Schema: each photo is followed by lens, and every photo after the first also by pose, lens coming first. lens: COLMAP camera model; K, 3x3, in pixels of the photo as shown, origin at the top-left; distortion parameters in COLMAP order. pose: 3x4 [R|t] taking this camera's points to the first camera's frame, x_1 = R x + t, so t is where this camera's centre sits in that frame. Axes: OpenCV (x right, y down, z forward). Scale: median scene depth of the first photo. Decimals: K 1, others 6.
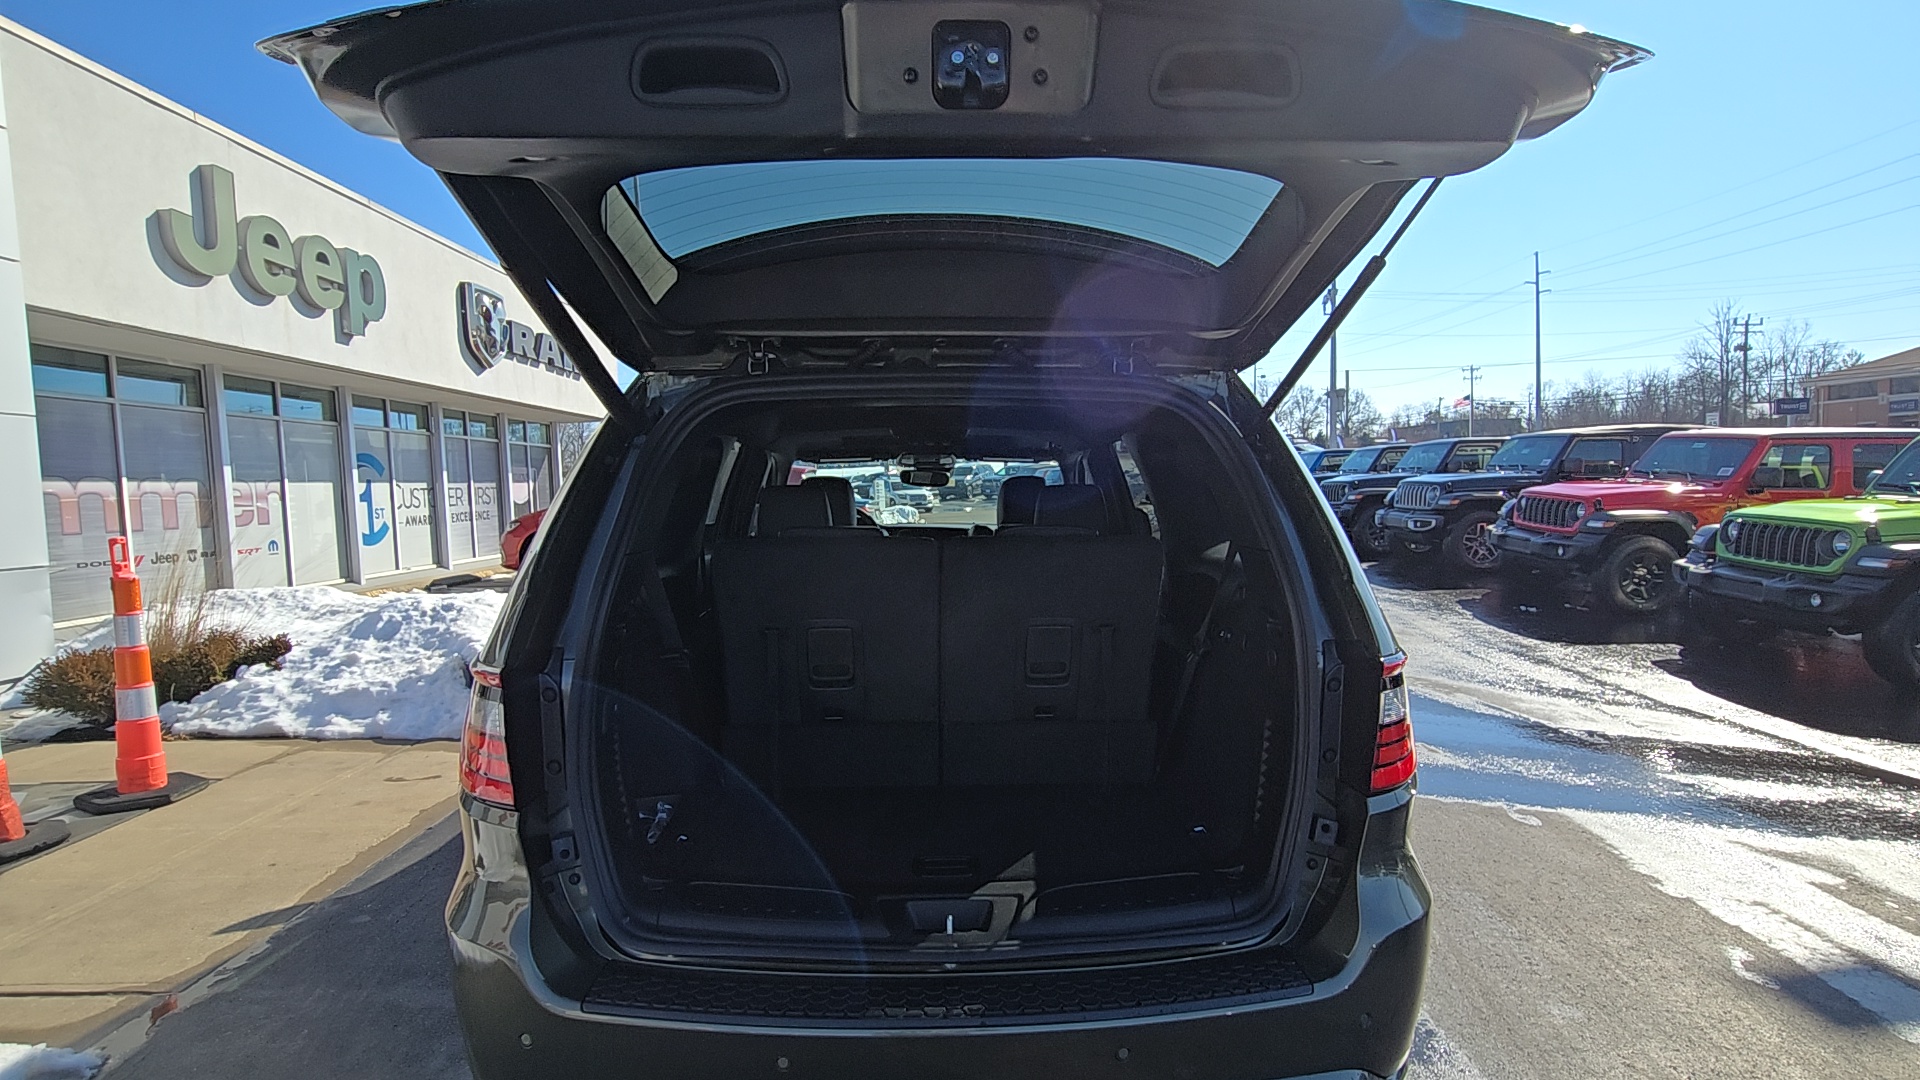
lens RADIAL K [[966.4, 0, 951.3], [0, 966.4, 543.7], [0, 0, 1]] dist [0.001098, -0.001675]
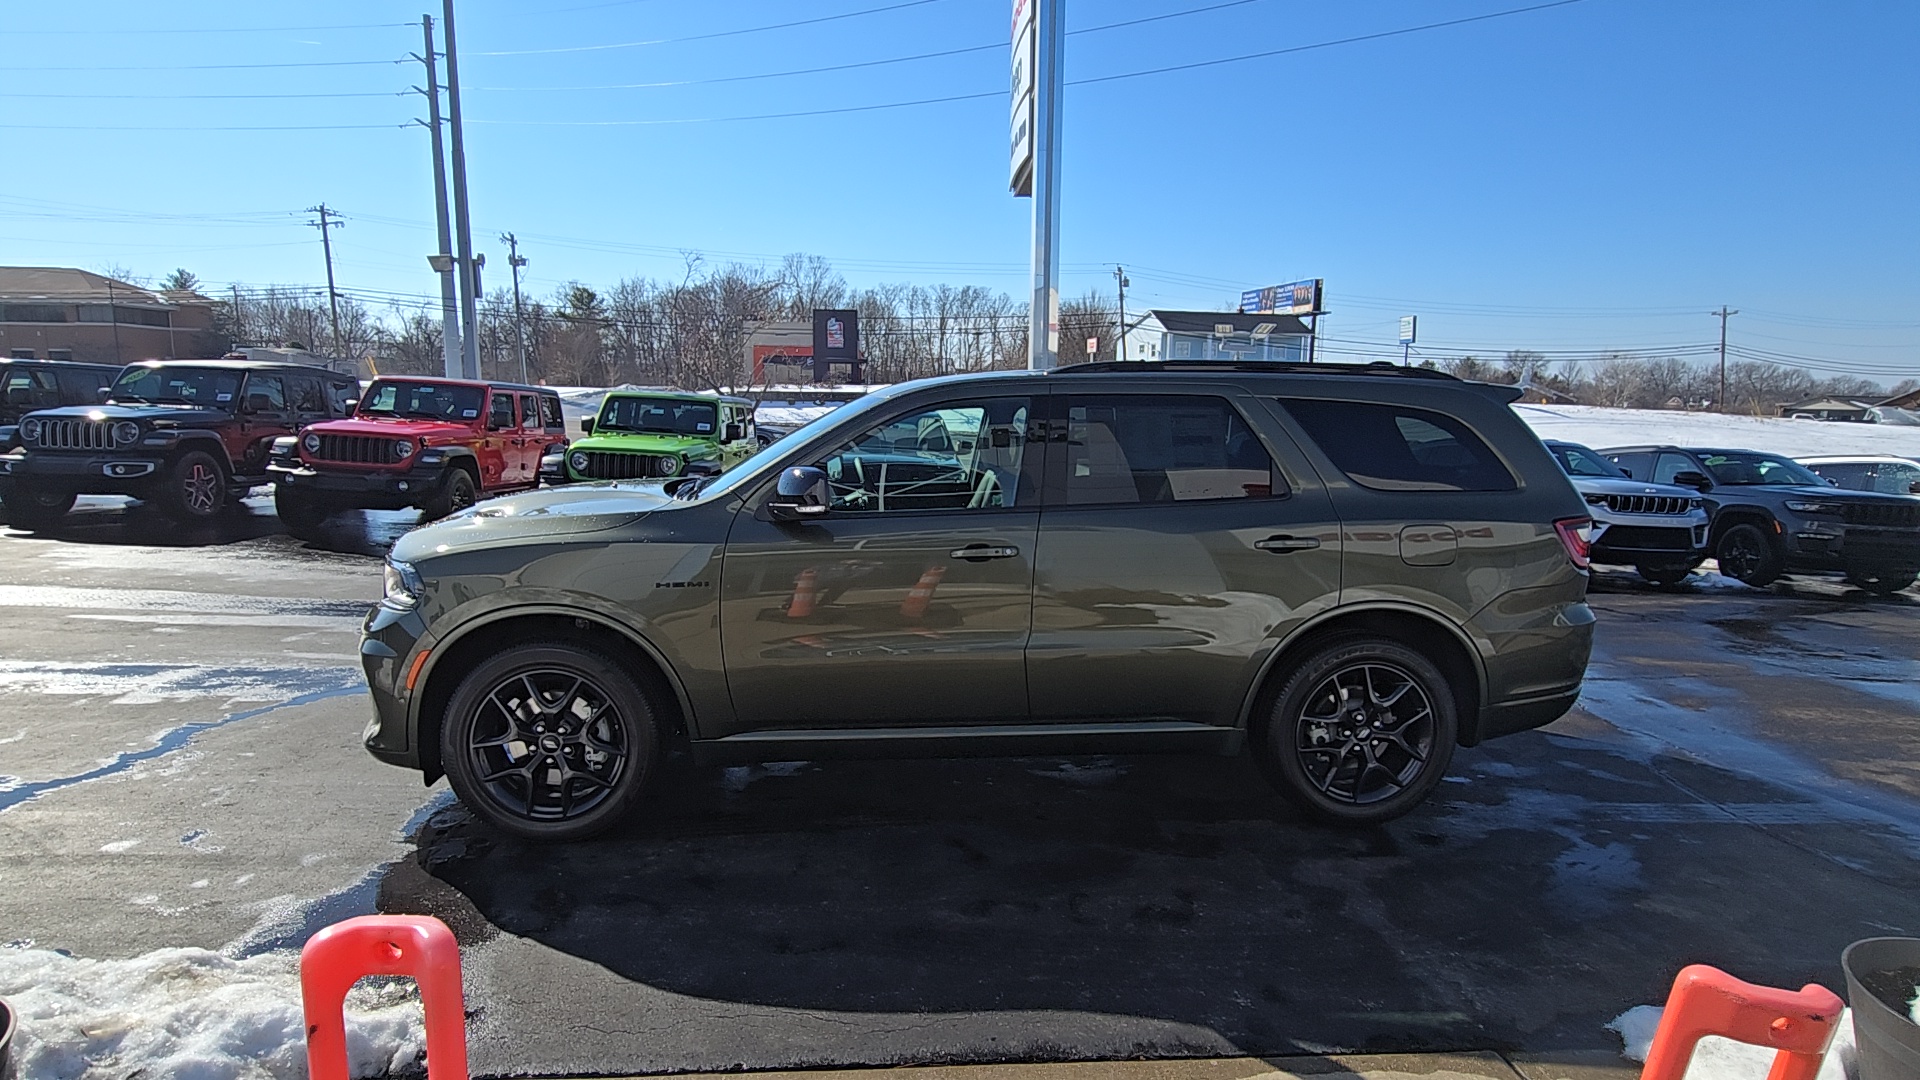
lens RADIAL K [[966.4, 0, 951.3], [0, 966.4, 543.7], [0, 0, 1]] dist [0.001098, -0.001675]
pose [[-0.049889, -0.120794, 0.991423, -0.359628], [0.049644, 0.991132, 0.123256, -0.023724], [-0.997520, 0.055367, -0.043450, 0.343038]]
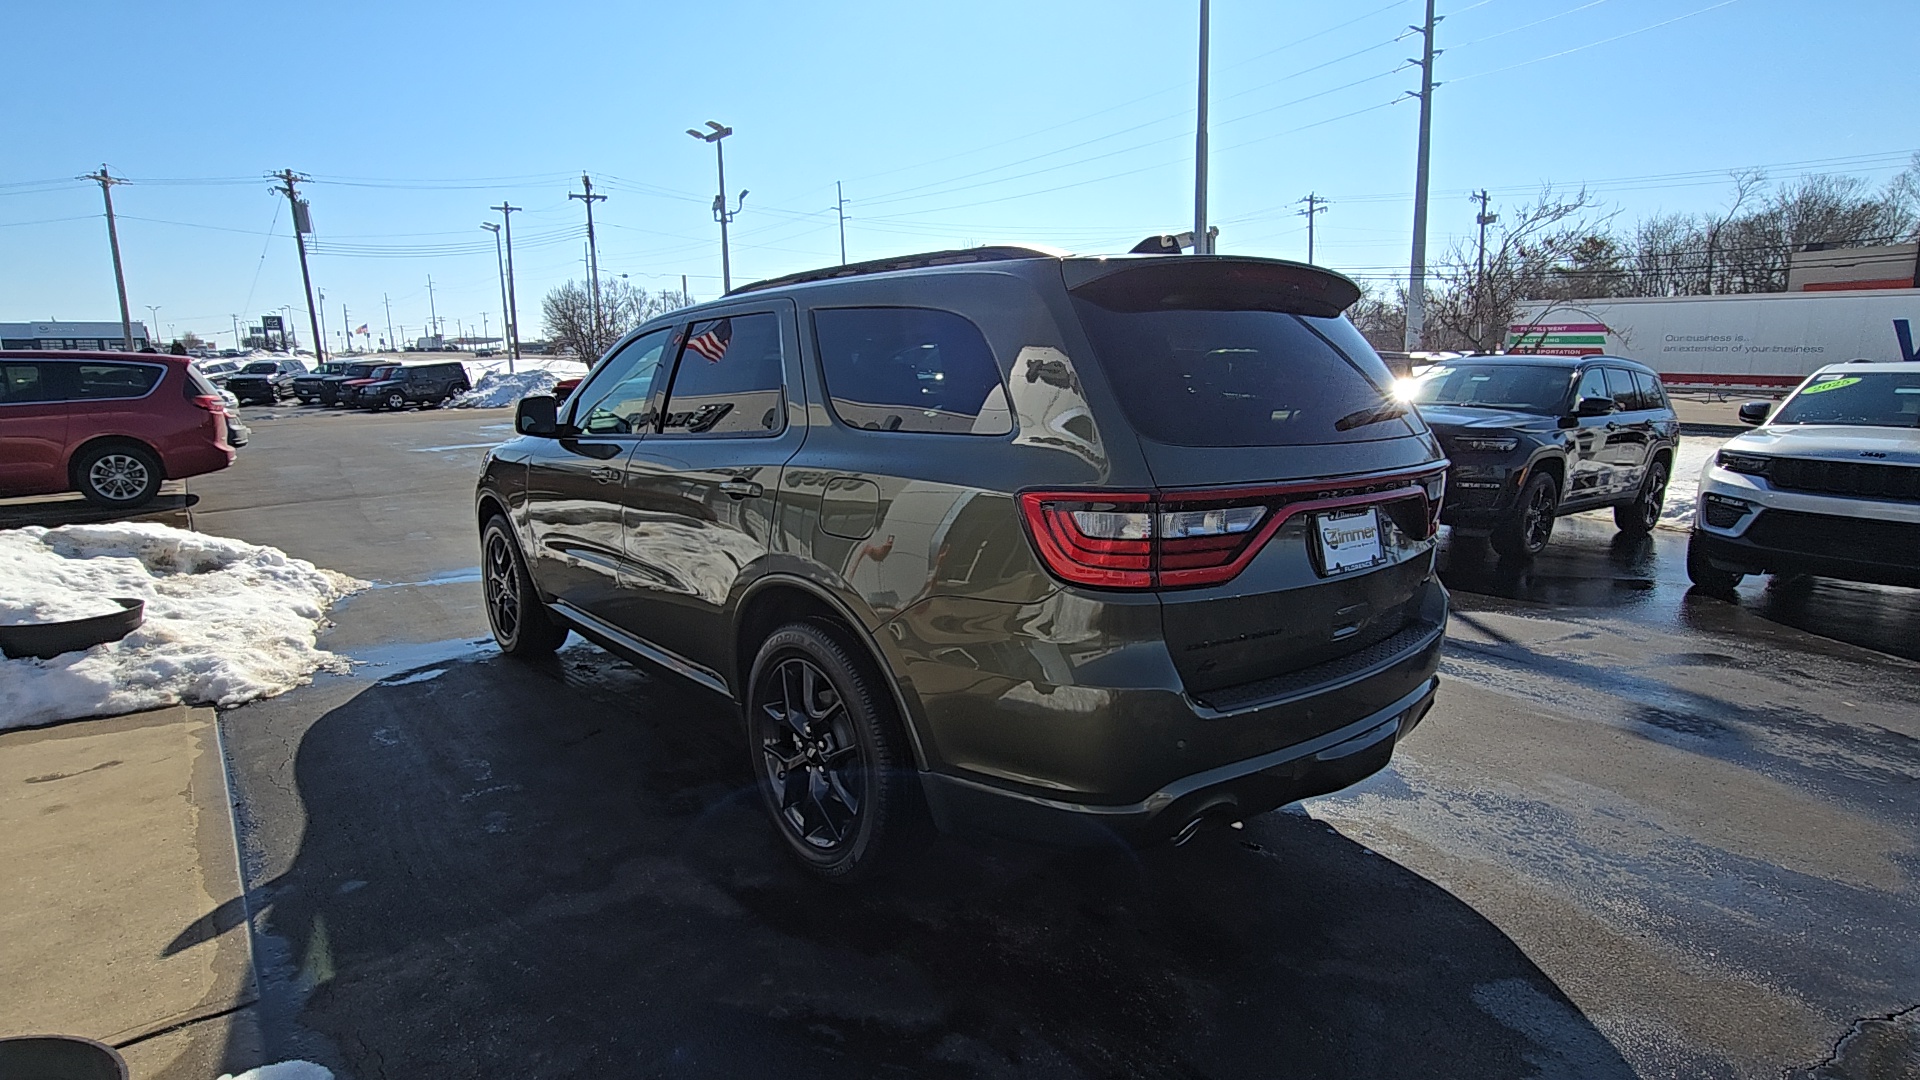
lens RADIAL K [[966.4, 0, 951.3], [0, 966.4, 543.7], [0, 0, 1]] dist [0.001098, -0.001675]
pose [[0.789295, -0.094836, 0.606645, -0.182439], [0.034917, 0.993334, 0.109857, 0.005941], [-0.613020, -0.065528, 0.787345, 0.010965]]
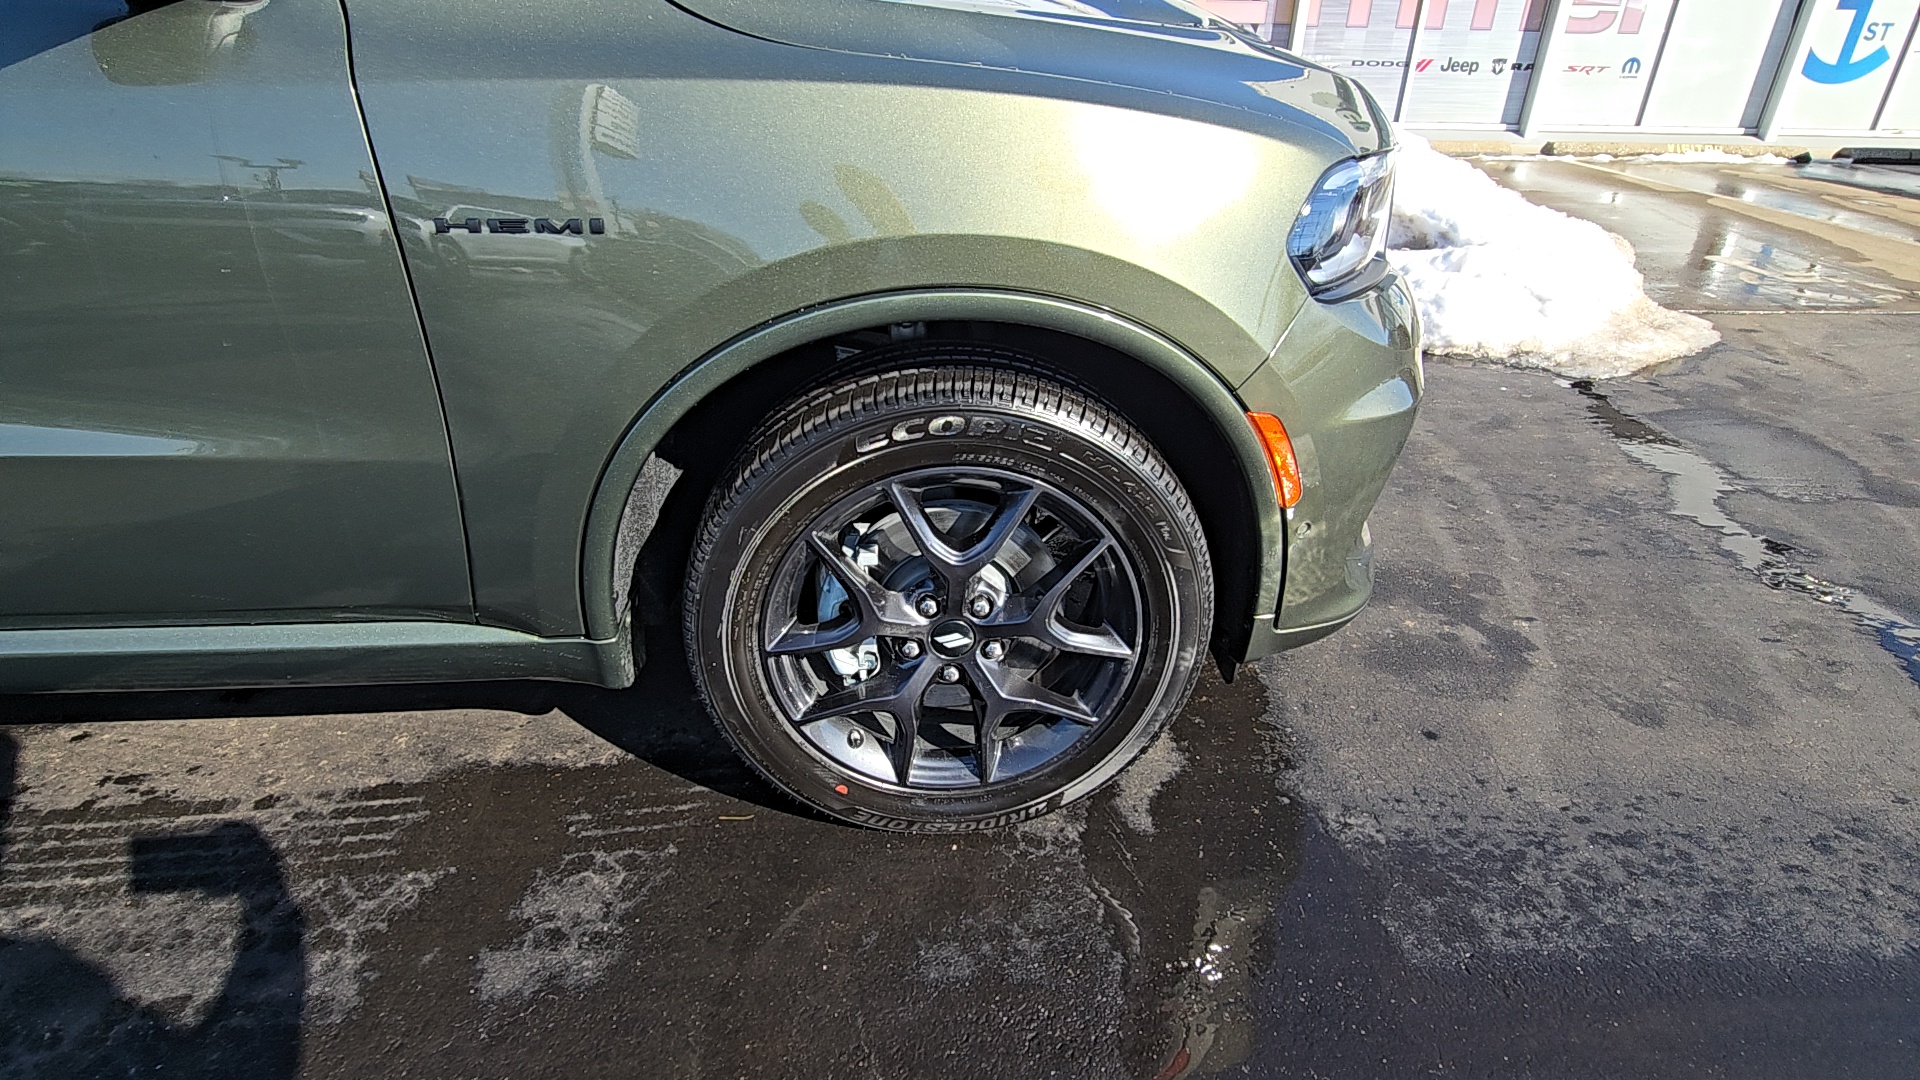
lens RADIAL K [[966.4, 0, 951.3], [0, 966.4, 543.7], [0, 0, 1]] dist [0.001098, -0.001675]
pose [[0.027409, 0.495393, -0.868236, 0.152179], [-0.077989, 0.866975, 0.492211, -0.004515], [0.996577, 0.054222, 0.062398, 0.446592]]
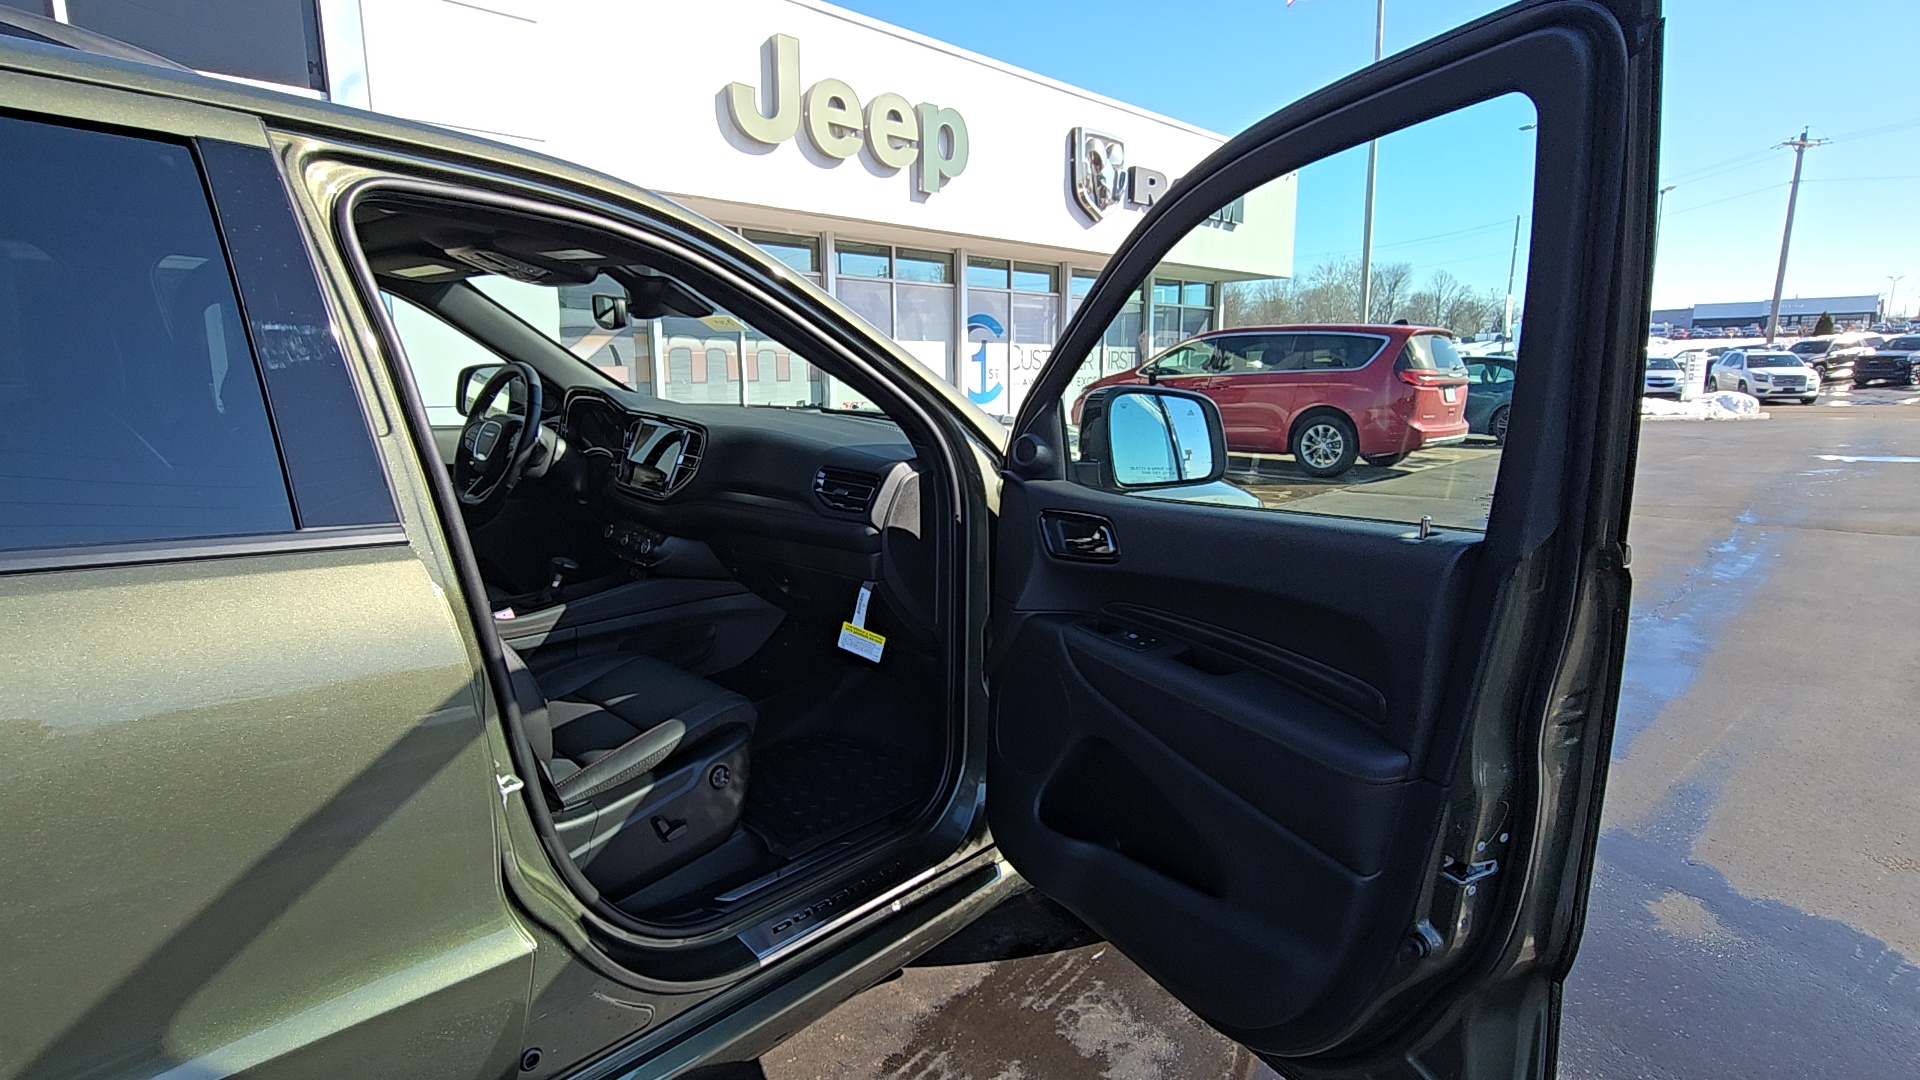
lens RADIAL K [[966.4, 0, 951.3], [0, 966.4, 543.7], [0, 0, 1]] dist [0.001098, -0.001675]
pose [[0.702413, 0.155453, -0.694587, 0.156461], [-0.062800, 0.985588, 0.157074, -0.014423], [0.708994, -0.066711, 0.702052, 0.281598]]
